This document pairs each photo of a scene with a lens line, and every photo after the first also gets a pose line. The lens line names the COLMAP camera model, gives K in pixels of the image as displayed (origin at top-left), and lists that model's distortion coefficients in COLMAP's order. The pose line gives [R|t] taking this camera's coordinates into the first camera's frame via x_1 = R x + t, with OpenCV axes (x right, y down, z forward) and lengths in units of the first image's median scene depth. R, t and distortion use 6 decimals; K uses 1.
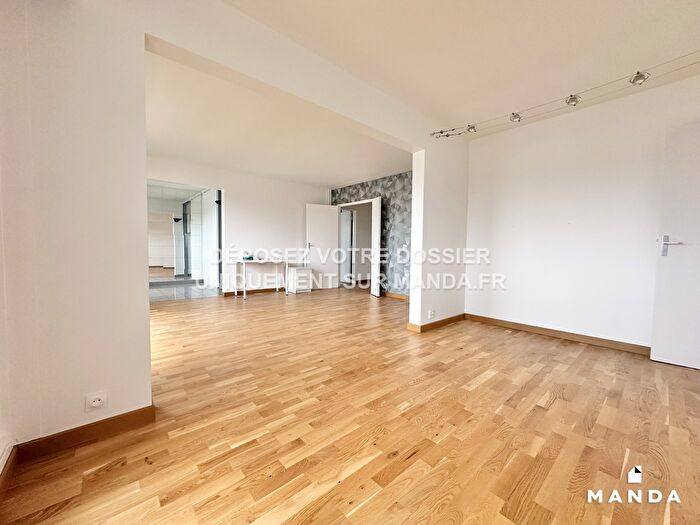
lens RADIAL K [[279.3, 0, 347.7], [0, 279.3, 261.6], [0, 0, 1]] dist [0.002150, -0.000220]
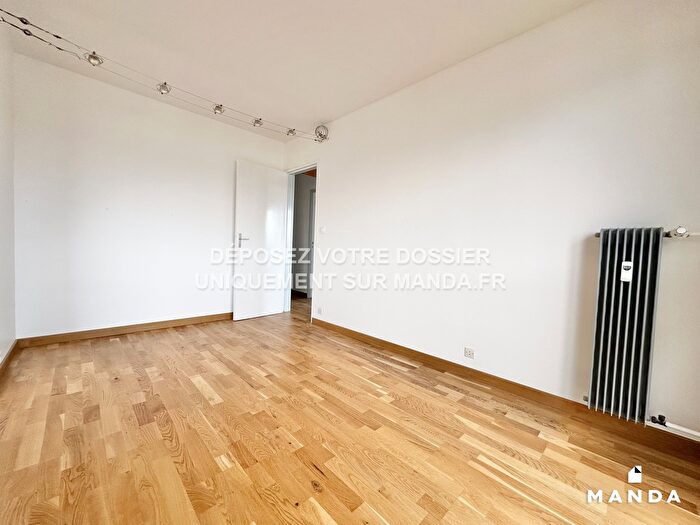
lens RADIAL K [[279.3, 0, 348.8], [0, 279.3, 264.6], [0, 0, 1]] dist [0.002150, -0.000220]
pose [[-0.053132, -0.067282, 0.996318, -0.371969], [0.001630, 0.997720, 0.067464, -0.029981], [-0.998586, 0.005208, -0.052901, 0.530850]]
